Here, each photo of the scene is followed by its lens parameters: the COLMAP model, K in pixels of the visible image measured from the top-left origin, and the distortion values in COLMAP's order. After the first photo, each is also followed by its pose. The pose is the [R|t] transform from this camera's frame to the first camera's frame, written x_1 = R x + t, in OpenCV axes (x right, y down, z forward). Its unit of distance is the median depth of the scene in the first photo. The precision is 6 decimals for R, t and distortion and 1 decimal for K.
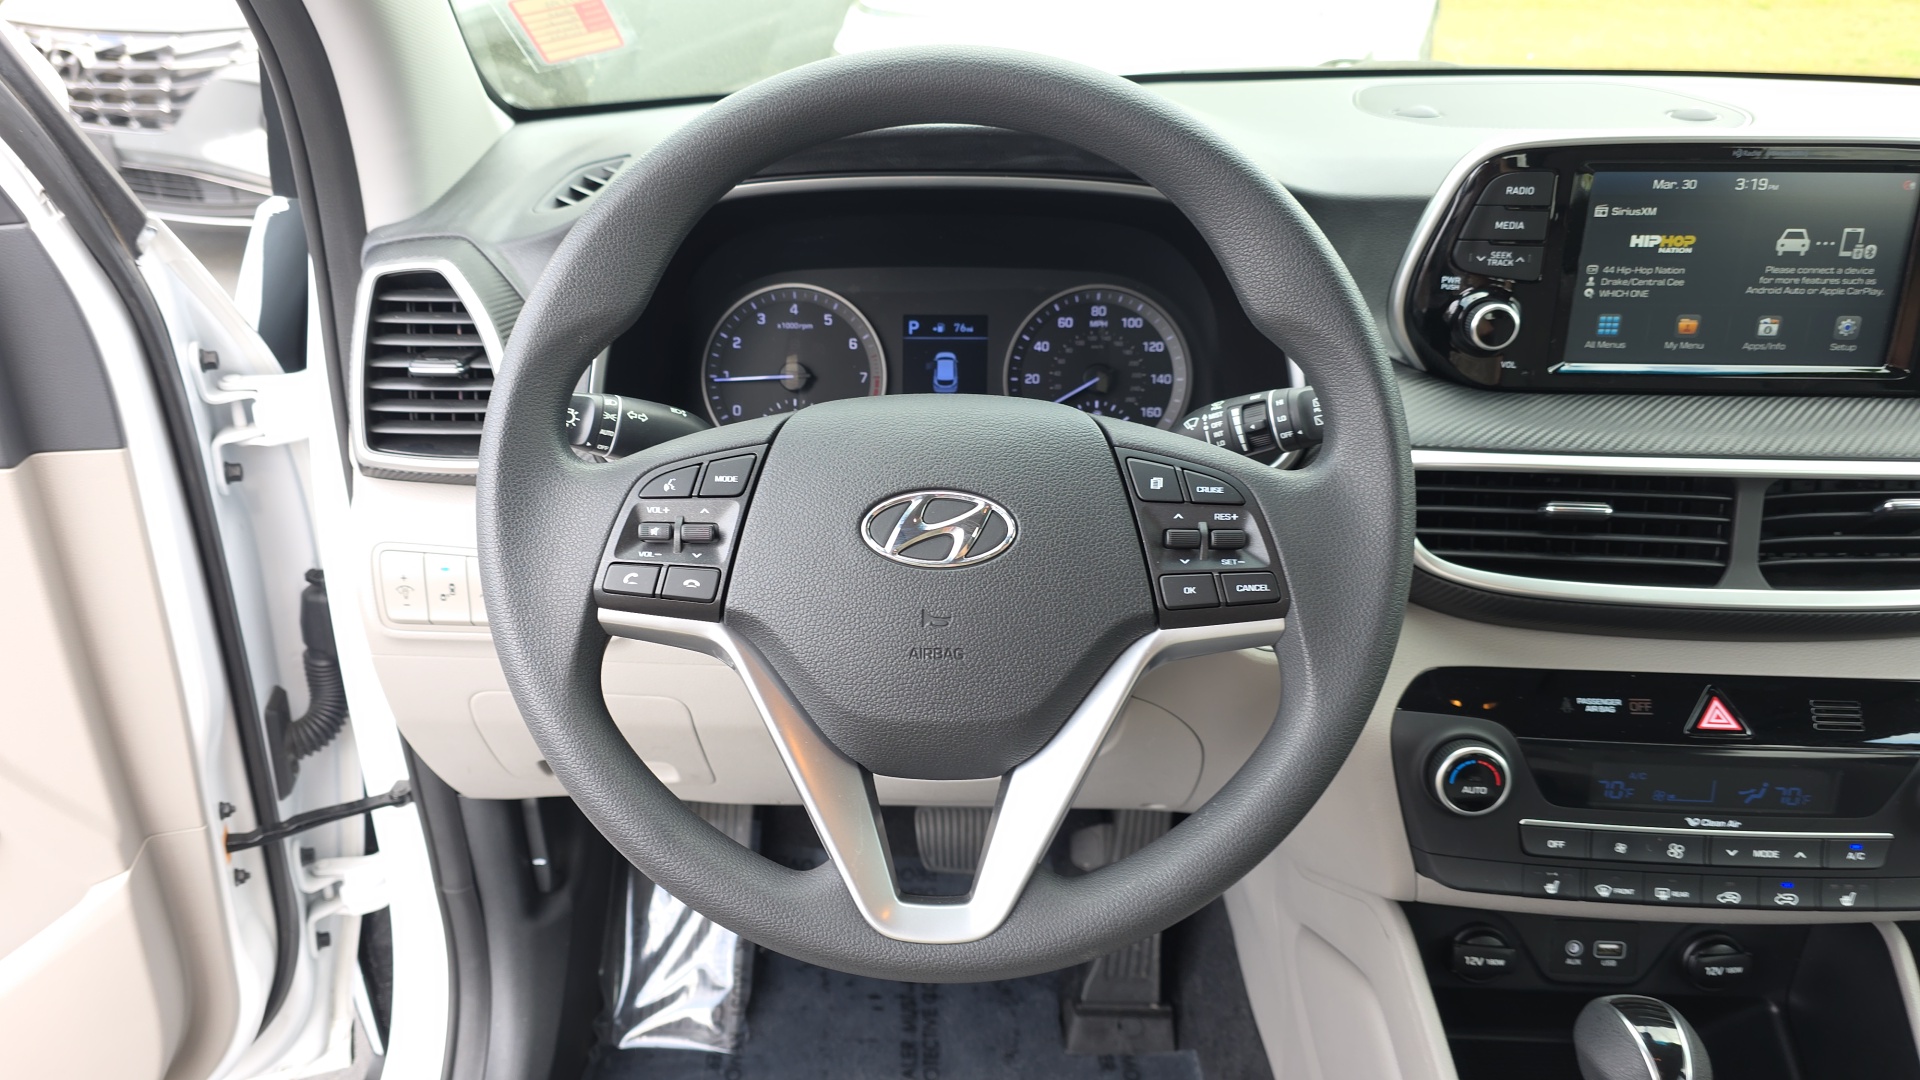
lens RADIAL K [[1311.6, 0, 905.9], [0, 1311.6, 530.2], [0, 0, 1]] dist [0.051730, -0.060328]
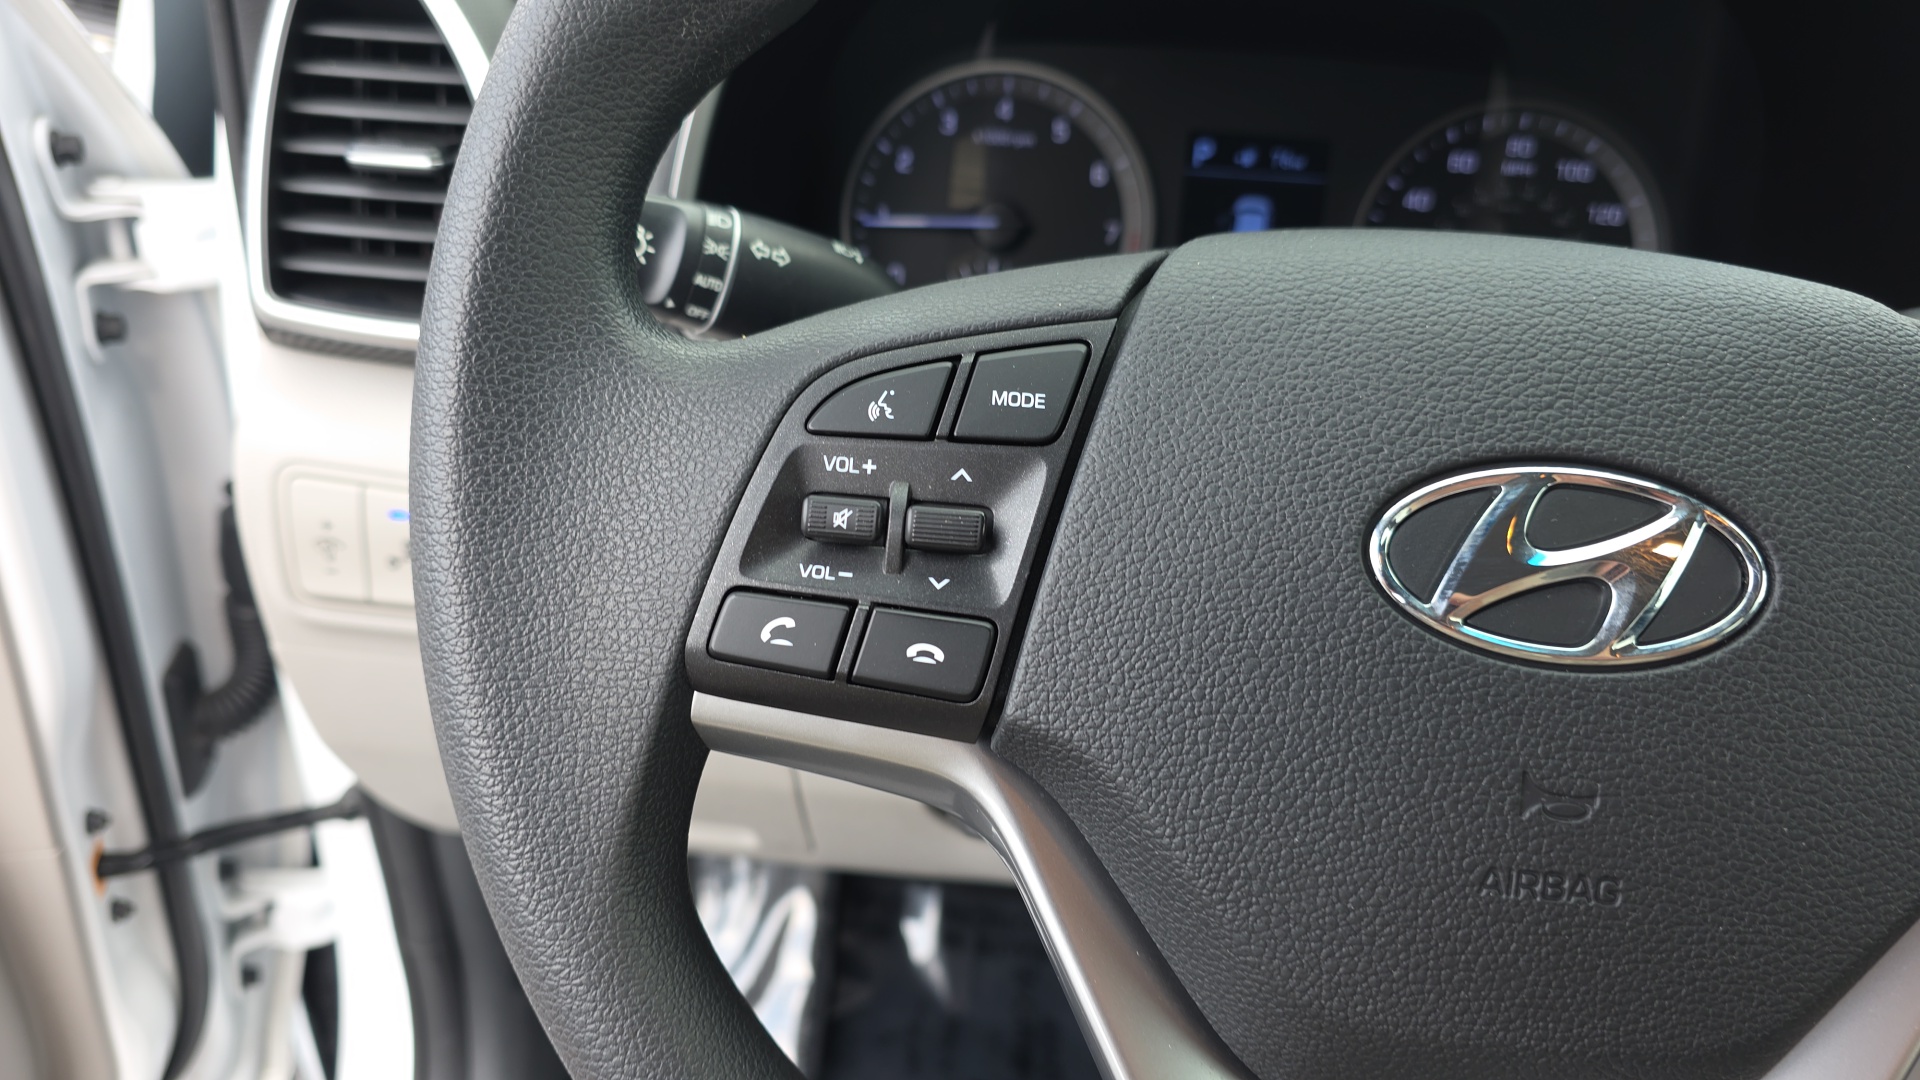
lens RADIAL K [[1354.5, 0, 928.7], [0, 1354.5, 560.6], [0, 0, 1]] dist [-0.003805, -0.001971]
pose [[0.997682, 0.067989, -0.003013, -0.129333], [-0.067492, 0.994138, 0.084470, -0.018448], [0.008738, -0.084071, 0.996421, 0.464049]]
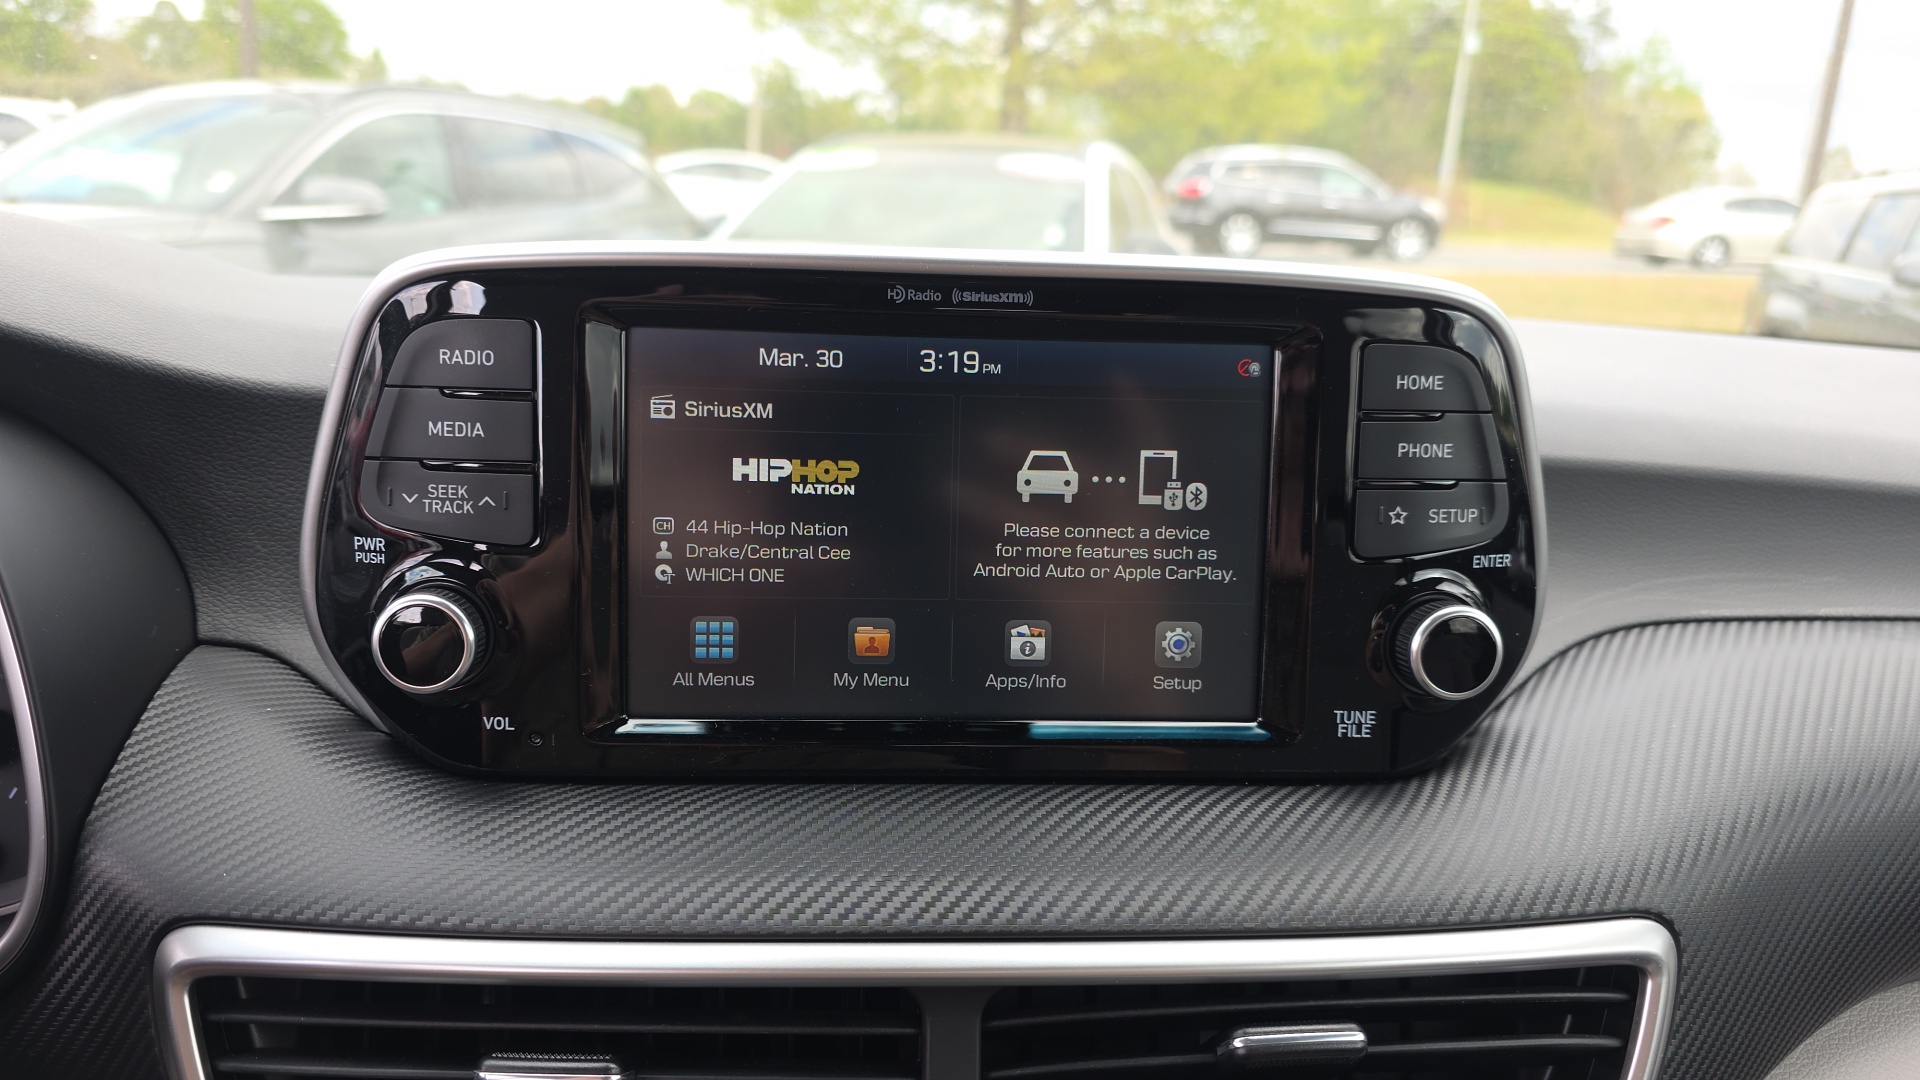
lens RADIAL K [[1319.9, 0, 950.2], [0, 1319.9, 537.1], [0, 0, 1]] dist [0.089933, -0.167456]
pose [[0.989476, 0.011490, 0.144238, 0.553923], [0.020908, 0.975027, -0.221100, -0.083494], [-0.143177, 0.221788, 0.964526, 0.519887]]
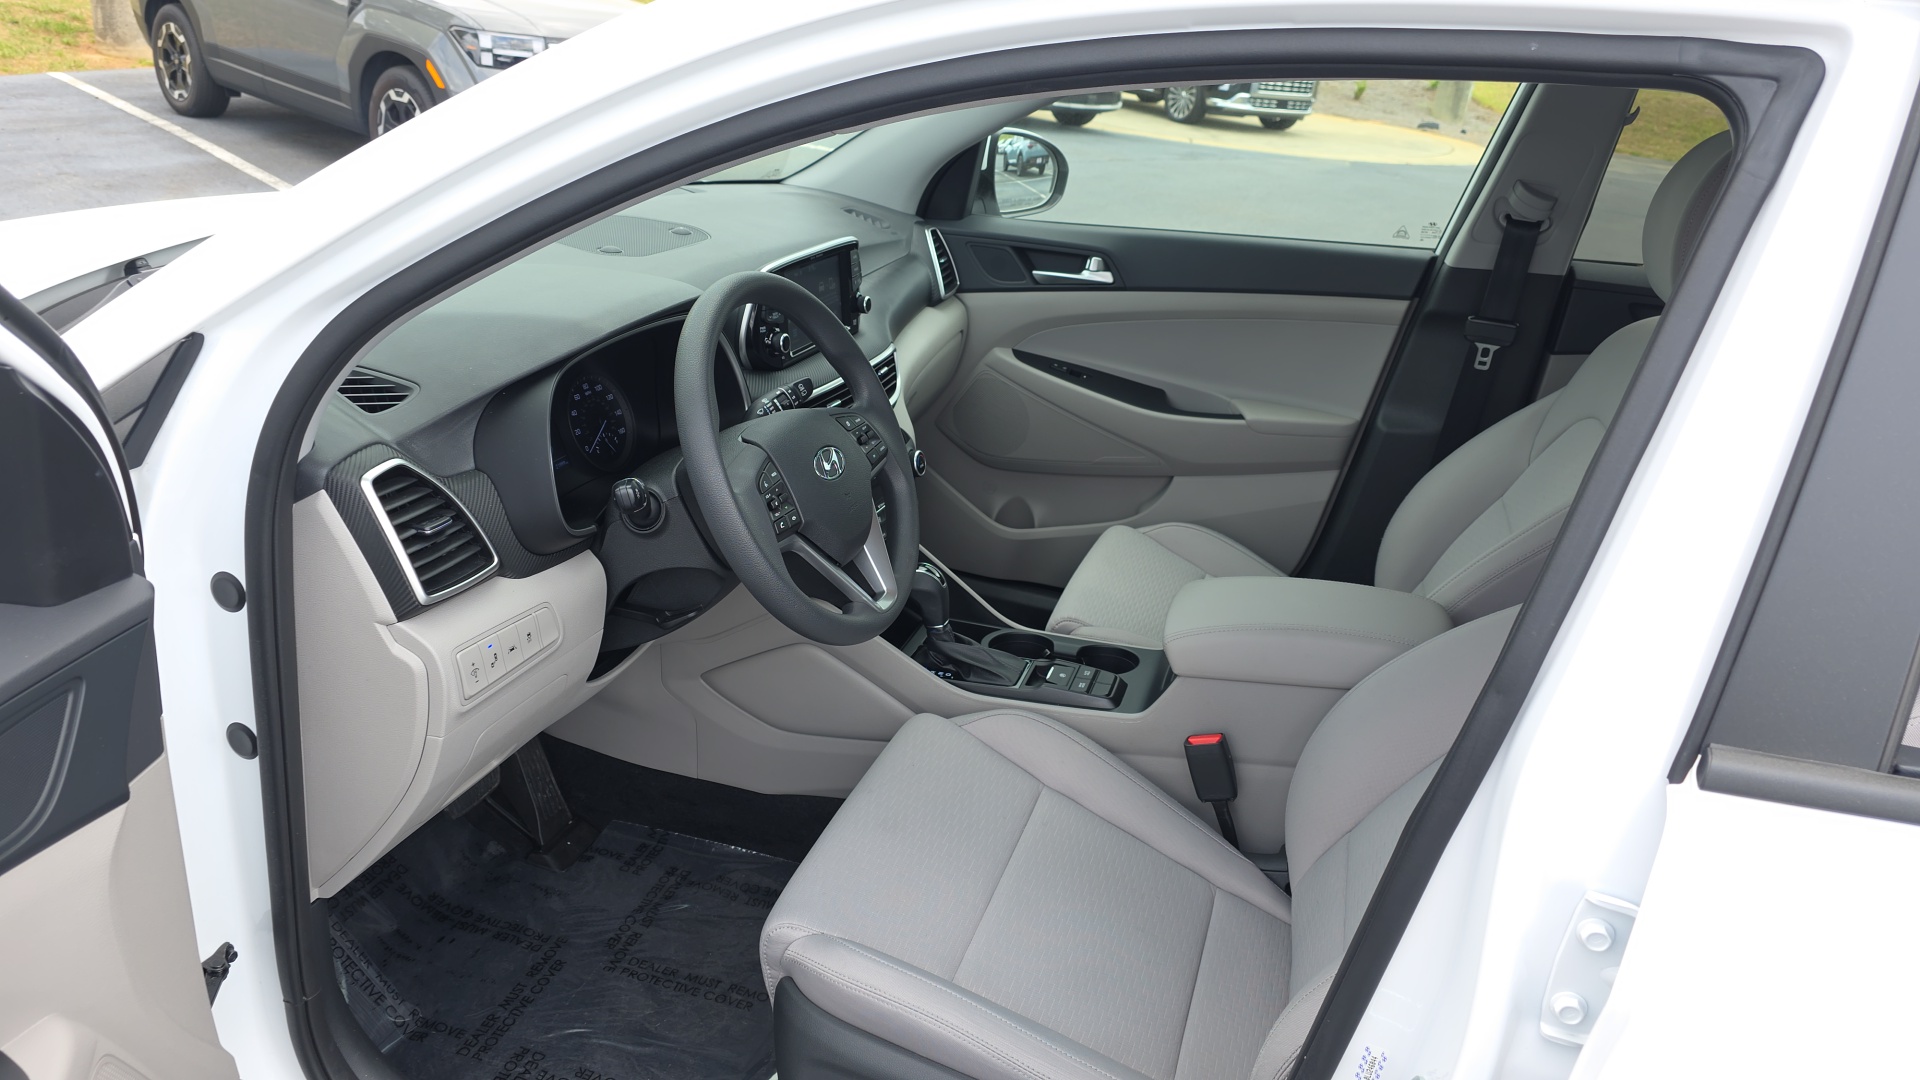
lens RADIAL K [[1278.8, 0, 950.0], [0, 1278.8, 579.5], [0, 0, 1]] dist [0.062955, -0.088913]
pose [[0.288843, -0.380176, 0.878656, -1.675455], [0.329241, 0.901241, 0.281716, -0.323389], [-0.898983, 0.207918, 0.385487, -0.080793]]
